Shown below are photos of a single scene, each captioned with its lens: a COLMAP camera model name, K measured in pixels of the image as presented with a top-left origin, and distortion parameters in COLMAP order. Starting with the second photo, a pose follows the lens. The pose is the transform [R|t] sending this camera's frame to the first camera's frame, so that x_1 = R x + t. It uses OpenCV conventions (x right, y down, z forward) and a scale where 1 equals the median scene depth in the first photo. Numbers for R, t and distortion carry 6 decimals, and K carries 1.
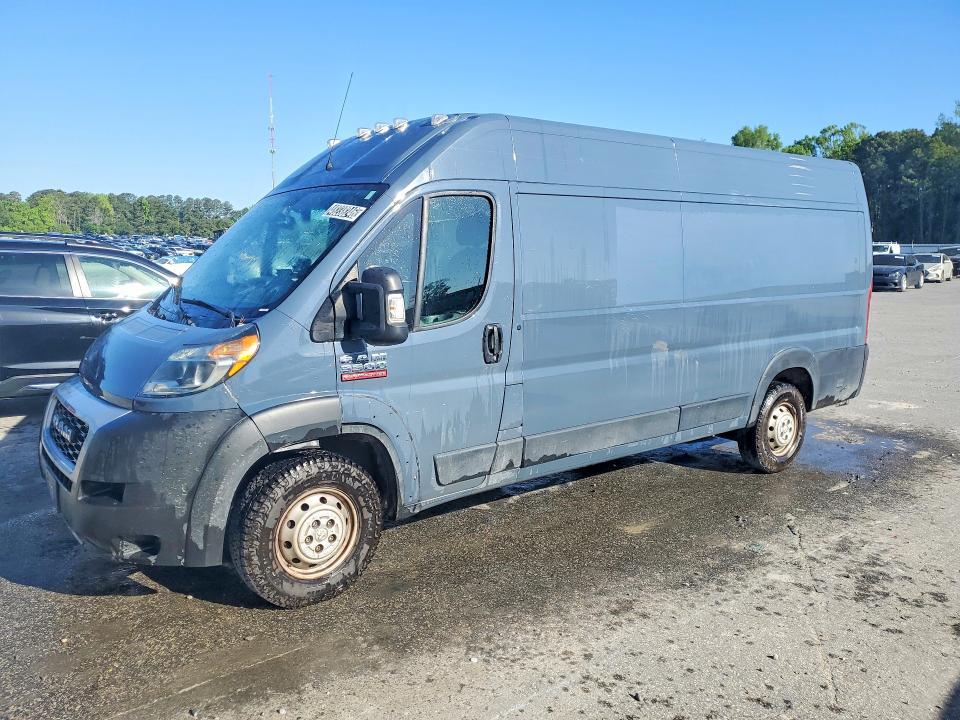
lens RADIAL K [[753.3, 0, 467.1], [0, 753.3, 360.6], [0, 0, 1]] dist [0.009373, 0.006898]
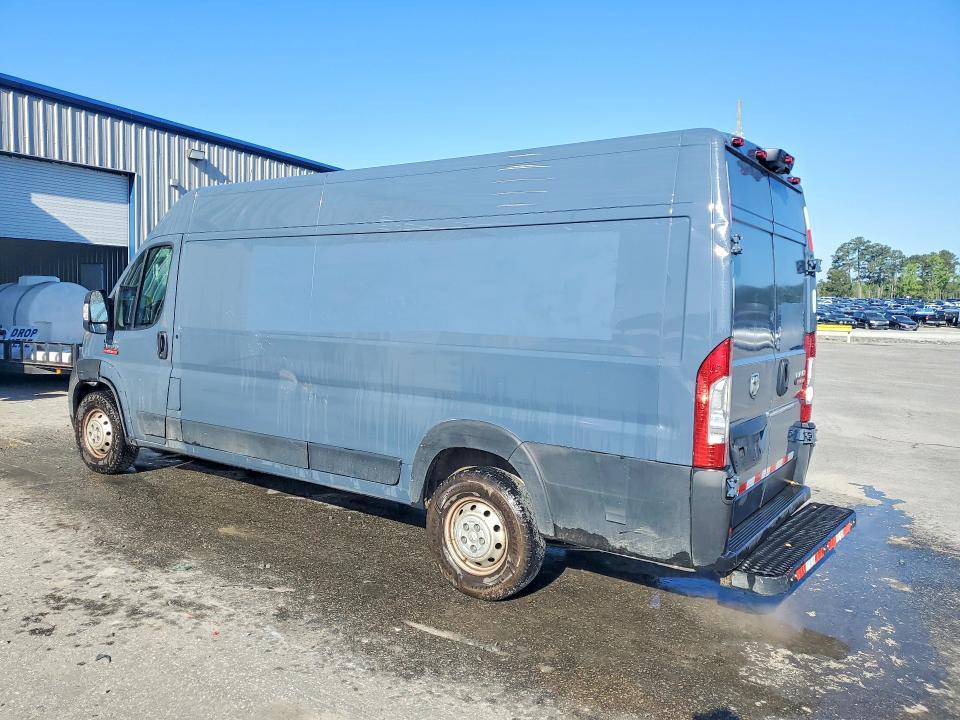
lens RADIAL K [[753.3, 0, 467.1], [0, 753.3, 360.6], [0, 0, 1]] dist [0.009373, 0.006898]
pose [[0.291621, 0.087533, -0.952520, 1.498081], [-0.159158, 0.986363, 0.041915, -0.139374], [0.943200, 0.139378, 0.301576, 1.050657]]
